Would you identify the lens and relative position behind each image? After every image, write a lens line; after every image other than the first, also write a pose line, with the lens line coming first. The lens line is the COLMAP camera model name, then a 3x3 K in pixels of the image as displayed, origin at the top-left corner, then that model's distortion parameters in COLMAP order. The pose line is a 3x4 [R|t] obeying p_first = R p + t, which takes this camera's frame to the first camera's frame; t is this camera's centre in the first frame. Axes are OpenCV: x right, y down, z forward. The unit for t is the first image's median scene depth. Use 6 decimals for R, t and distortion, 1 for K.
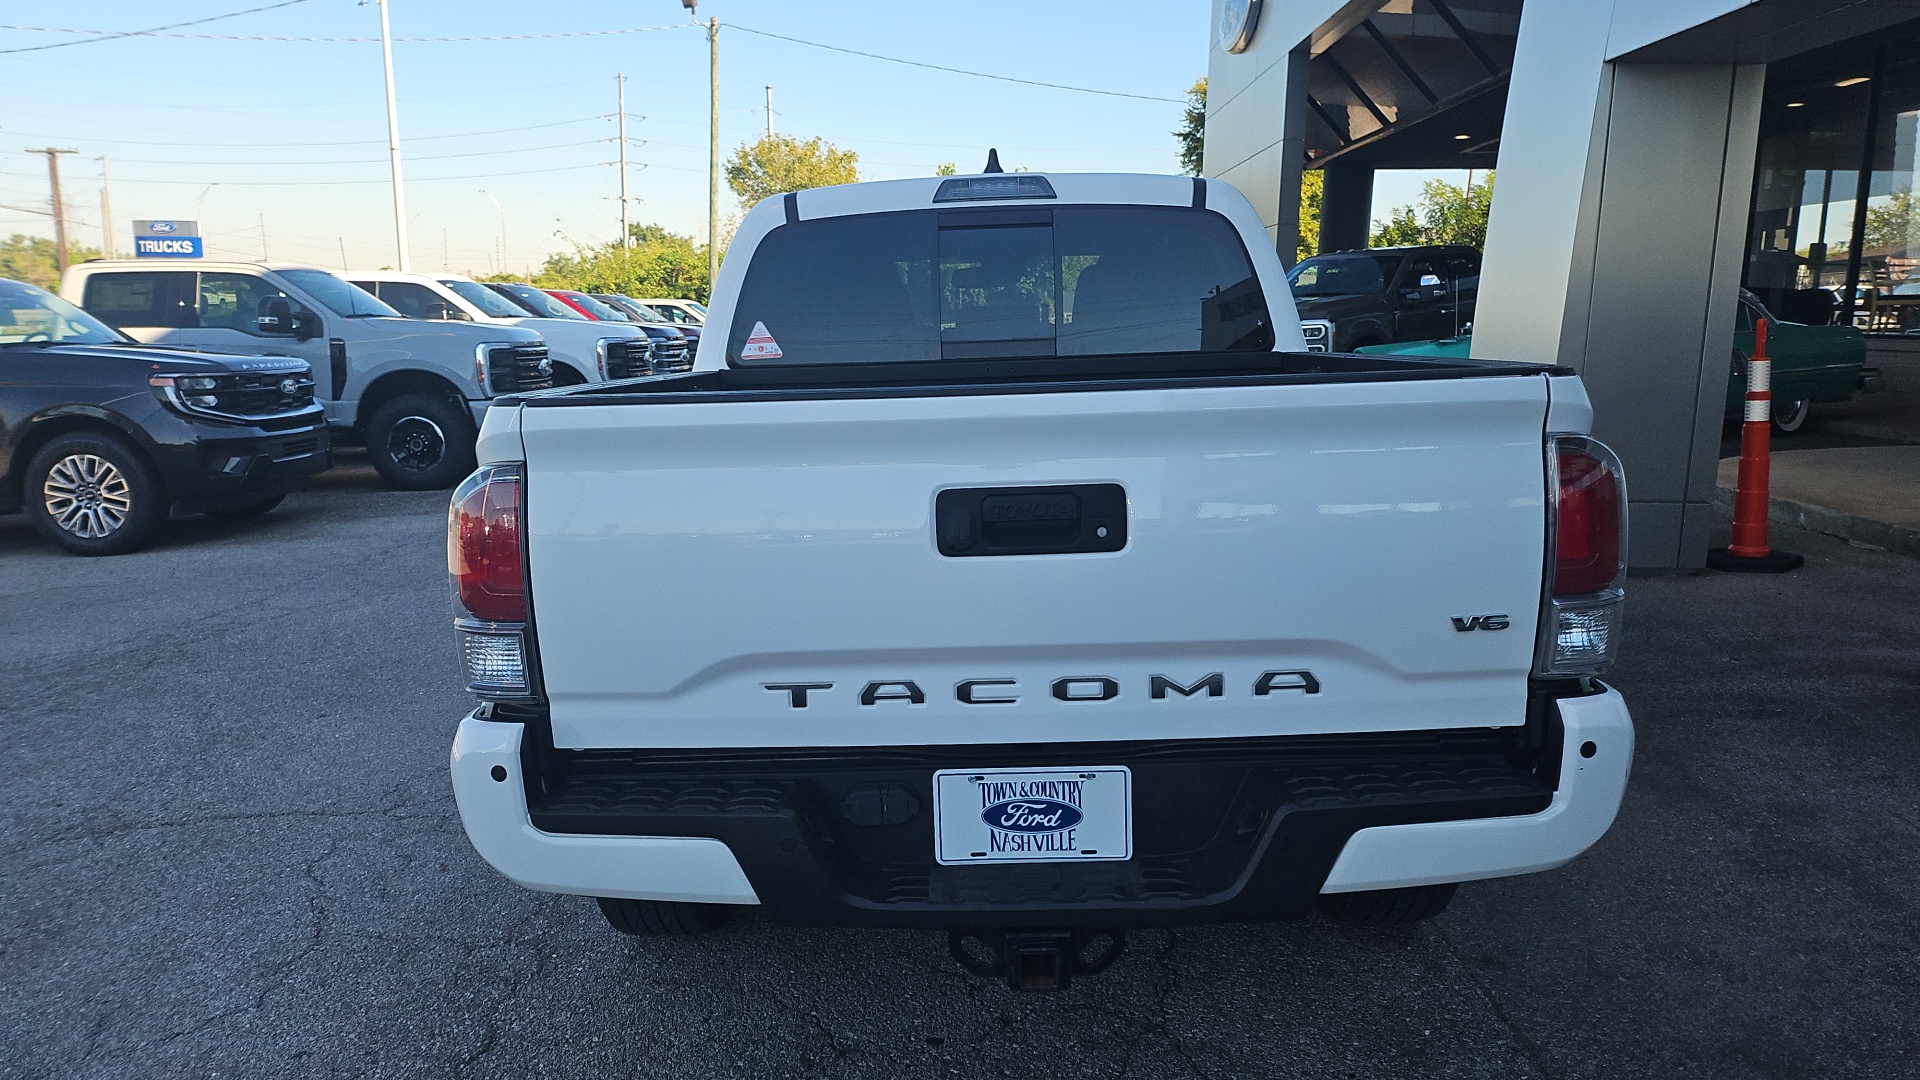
lens RADIAL K [[1361.9, 0, 936.8], [0, 1361.9, 560.1], [0, 0, 1]] dist [0.082923, -0.100288]
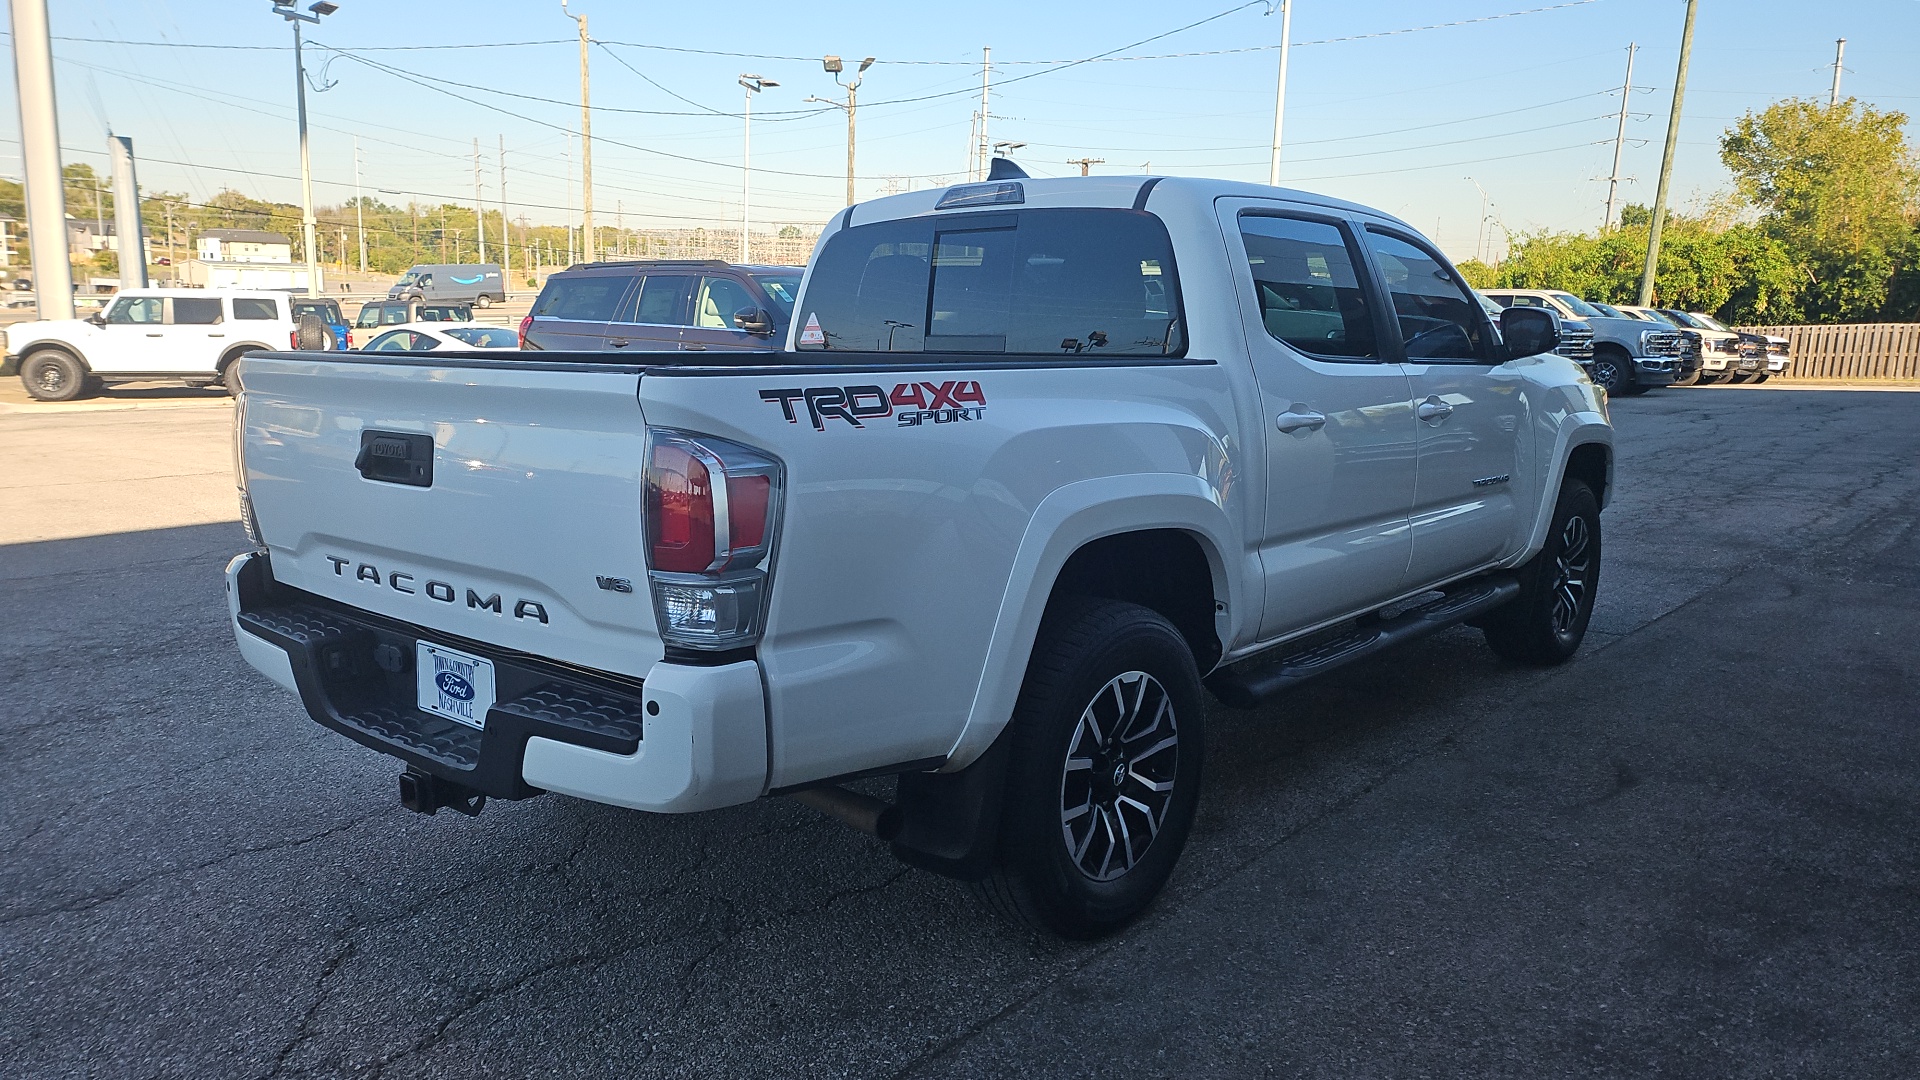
lens RADIAL K [[1361.9, 0, 936.8], [0, 1361.9, 560.1], [0, 0, 1]] dist [0.082923, -0.100288]
pose [[0.763594, 0.139810, -0.630378, 1.253578], [-0.134679, 0.989290, 0.056272, -0.072003], [0.631494, 0.041930, 0.774246, 0.258772]]
